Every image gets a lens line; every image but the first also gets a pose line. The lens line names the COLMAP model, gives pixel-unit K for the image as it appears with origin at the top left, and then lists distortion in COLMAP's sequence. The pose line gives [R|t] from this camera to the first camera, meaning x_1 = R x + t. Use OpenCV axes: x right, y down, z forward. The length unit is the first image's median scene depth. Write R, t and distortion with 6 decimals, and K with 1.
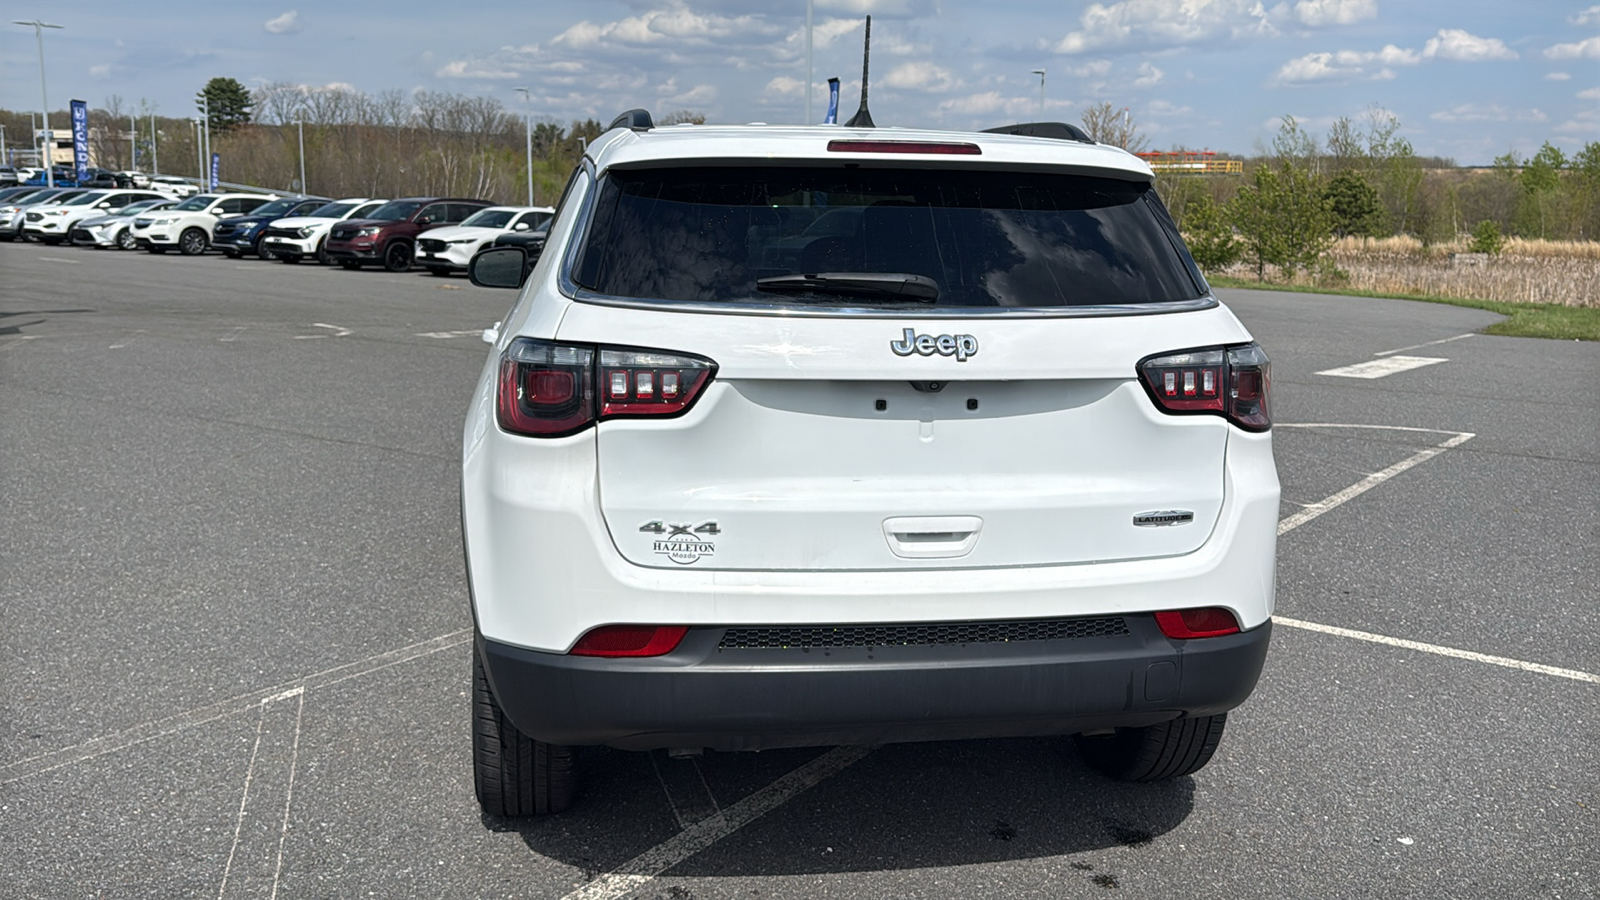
lens RADIAL K [[1367.3, 0, 817.4], [0, 1367.3, 458.1], [0, 0, 1]] dist [0.113320, -0.187432]
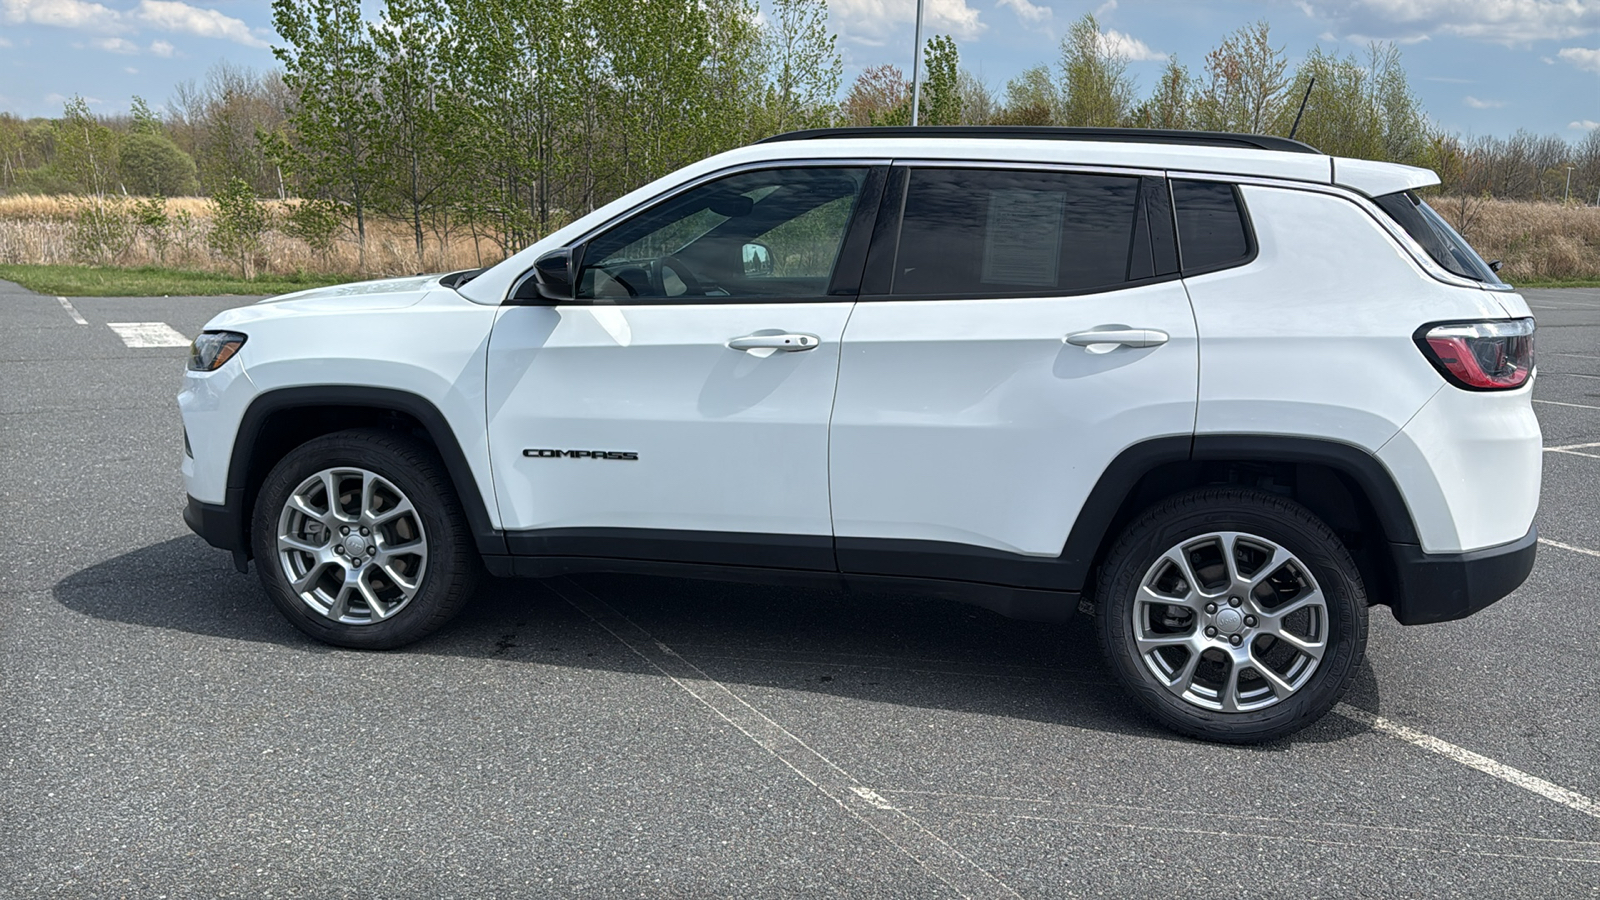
lens RADIAL K [[1361.5, 0, 812.0], [0, 1361.5, 465.2], [0, 0, 1]] dist [0.133862, -0.218142]
pose [[0.397245, -0.172724, 0.901311, -1.512240], [0.138455, 0.982167, 0.127196, -0.185839], [-0.907208, 0.074263, 0.414076, 0.921825]]
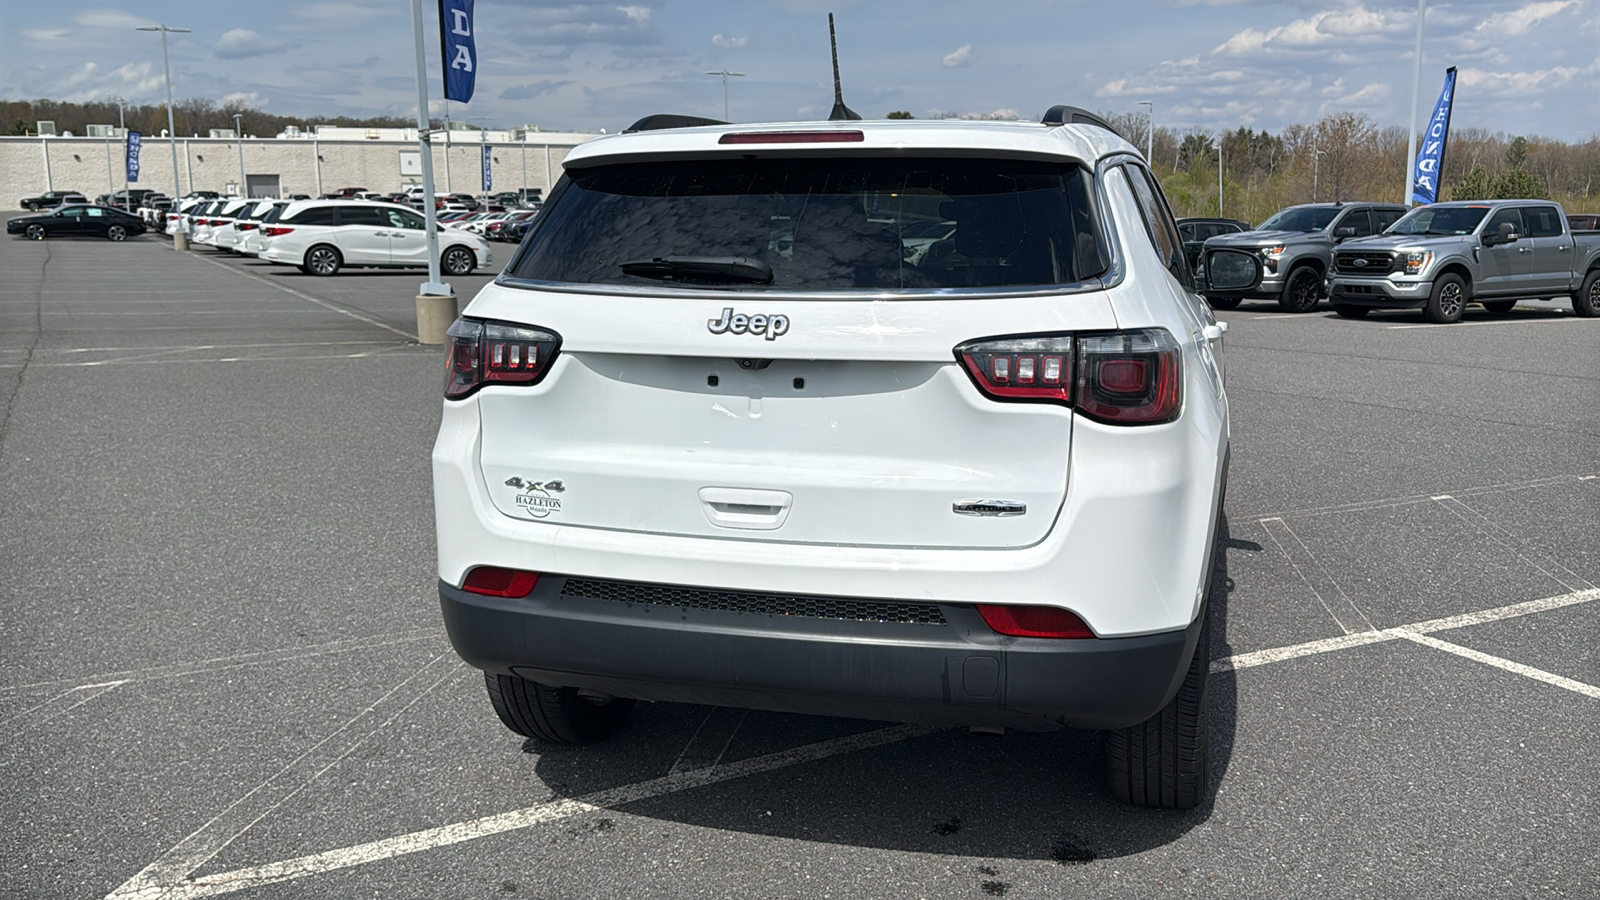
lens RADIAL K [[1367.3, 0, 844.3], [0, 1367.3, 438.9], [0, 0, 1]] dist [0.113320, -0.187432]
pose [[0.904953, 0.046060, -0.423011, 0.509255], [-0.055650, 0.998397, -0.010343, 0.009767], [0.421857, 0.032900, 0.906065, 0.075547]]
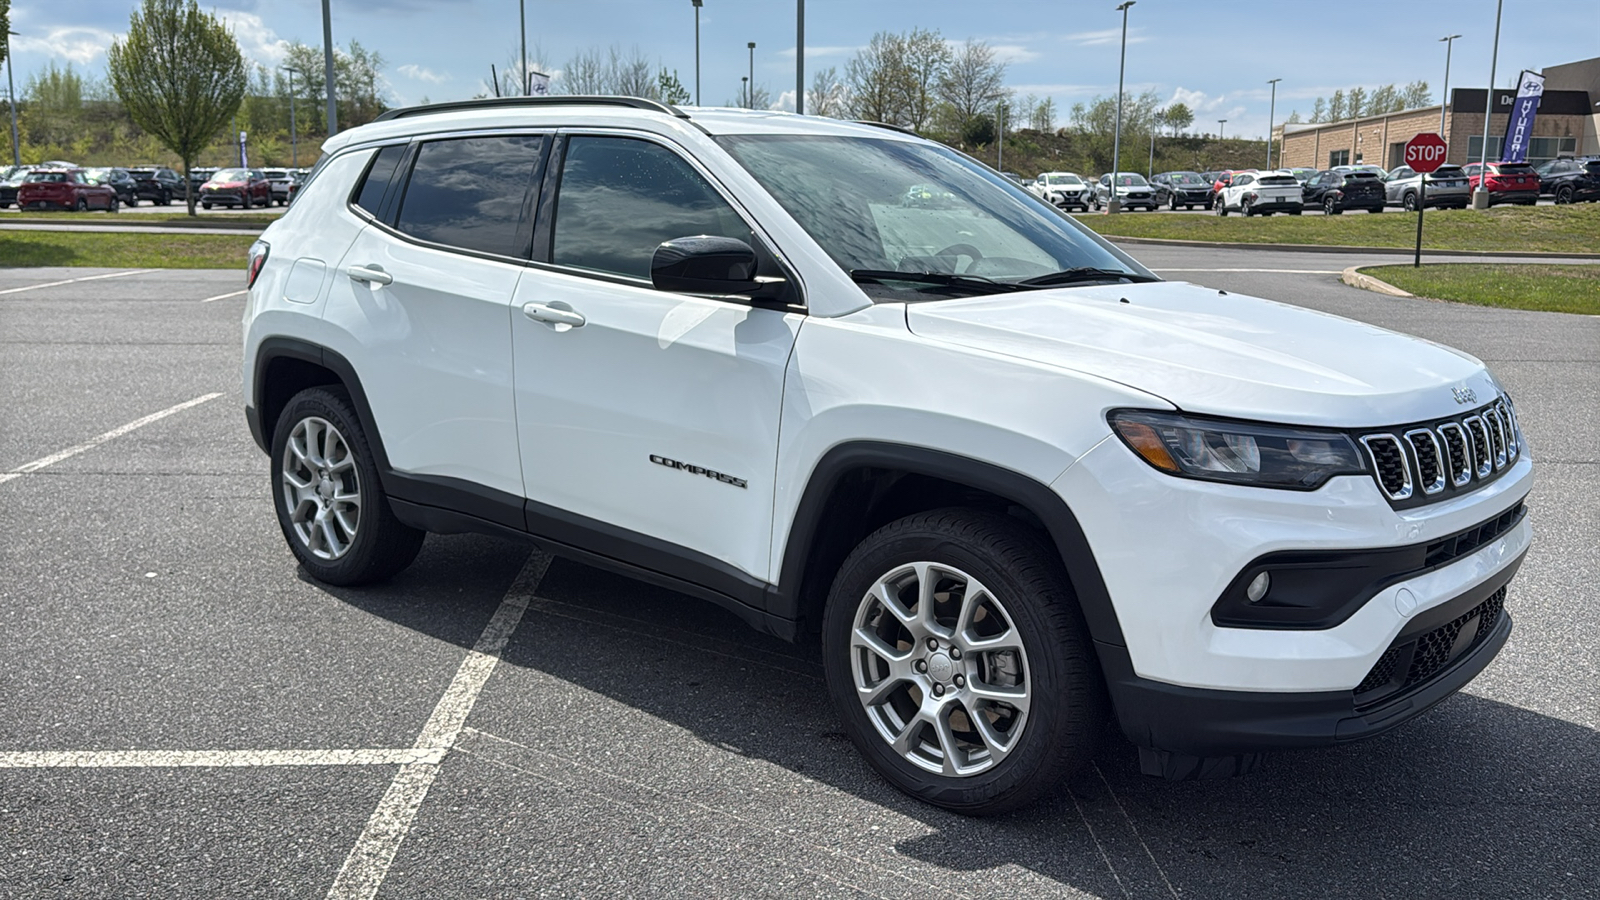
lens RADIAL K [[1361.5, 0, 840.4], [0, 1361.5, 470.8], [0, 0, 1]] dist [0.133862, -0.218142]
pose [[-0.766249, 0.083161, -0.637139, 0.866835], [-0.150754, 0.940643, 0.304079, -0.440461], [0.624608, 0.329052, -0.708230, 2.712740]]
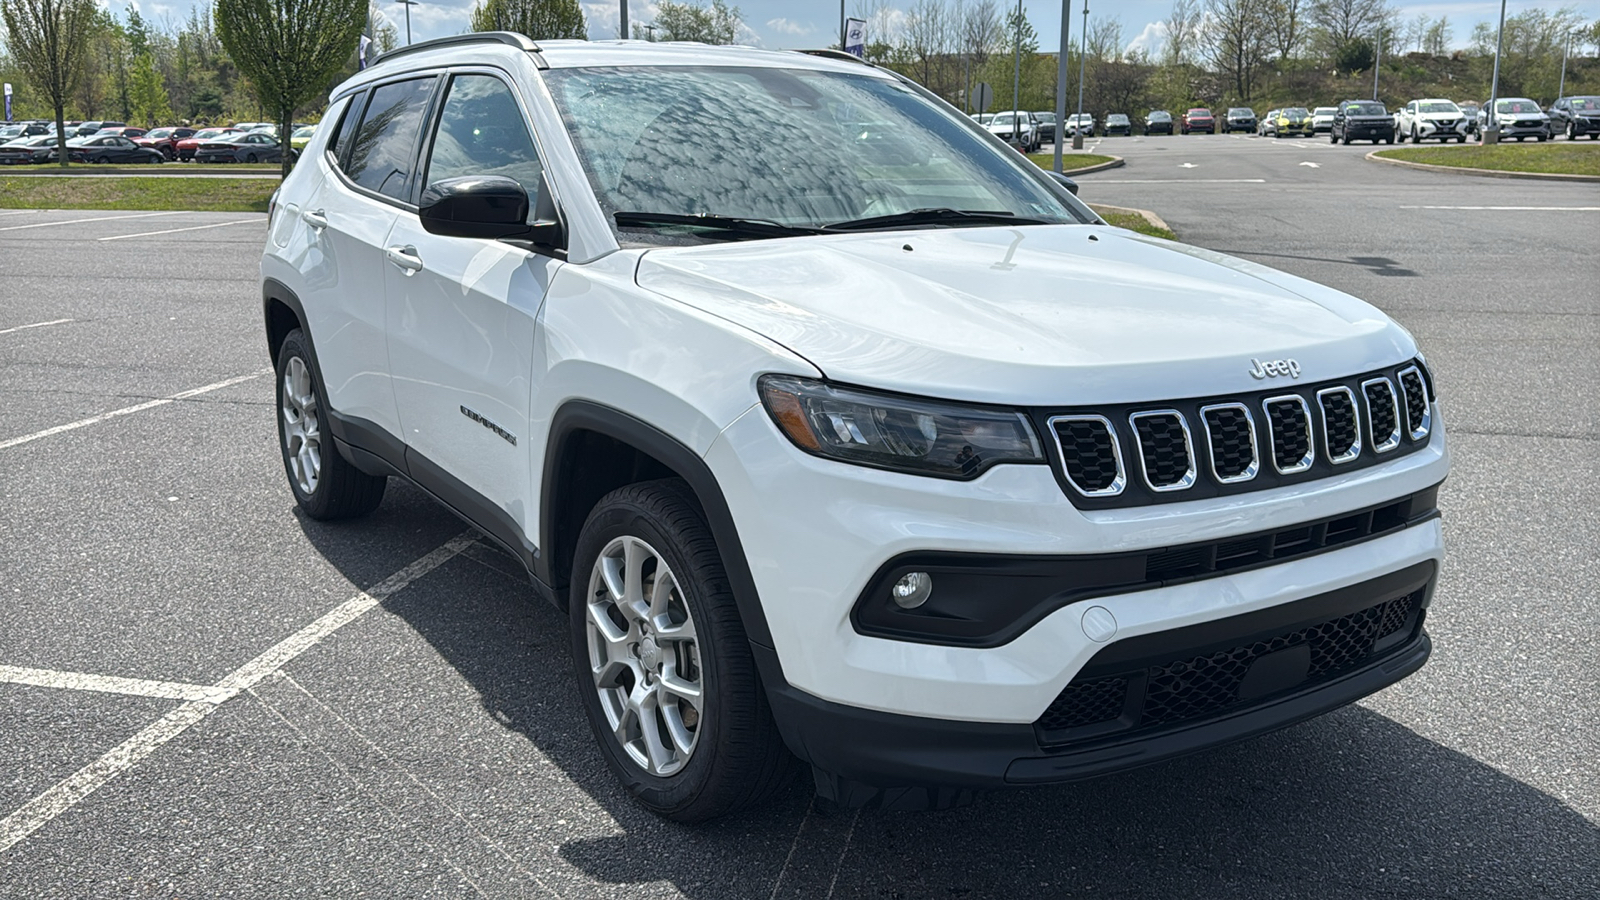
lens RADIAL K [[1361.5, 0, 777.1], [0, 1361.5, 454.2], [0, 0, 1]] dist [0.133862, -0.218142]
pose [[-0.919682, 0.061353, -0.387842, 0.429464], [-0.092590, 0.925982, 0.366039, -0.475024], [0.381592, 0.372550, -0.845928, 2.853432]]
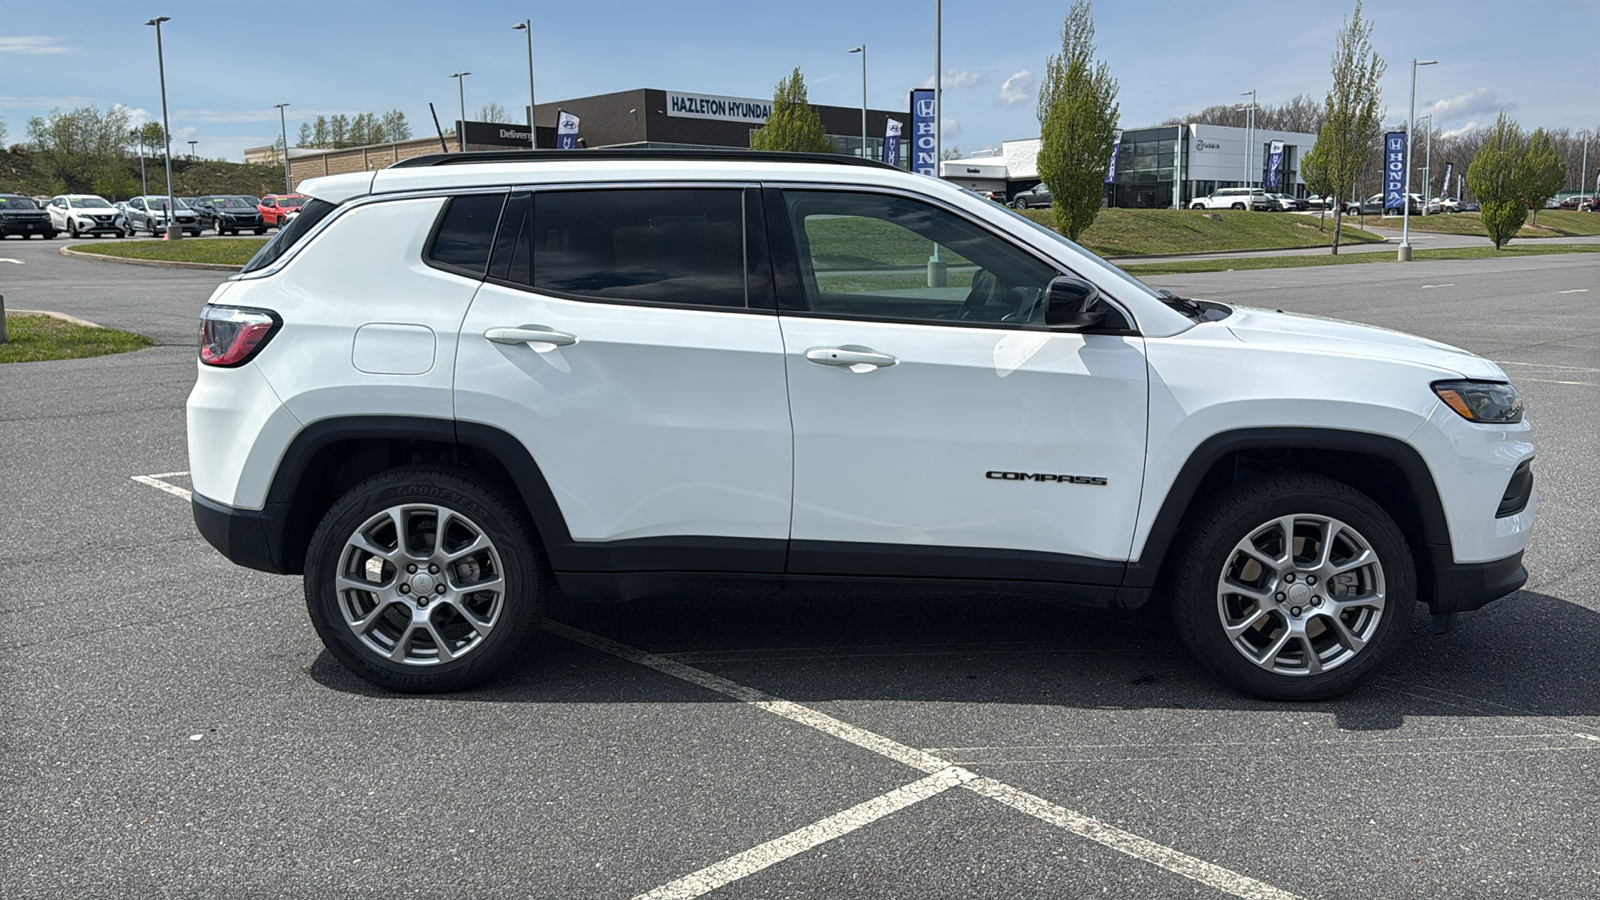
lens RADIAL K [[1361.5, 0, 829.9], [0, 1361.5, 420.5], [0, 0, 1]] dist [0.133862, -0.218142]
pose [[-0.174488, 0.106469, -0.978886, 1.580982], [-0.177243, 0.974502, 0.137586, -0.269167], [0.968576, 0.197508, -0.151168, 1.785148]]
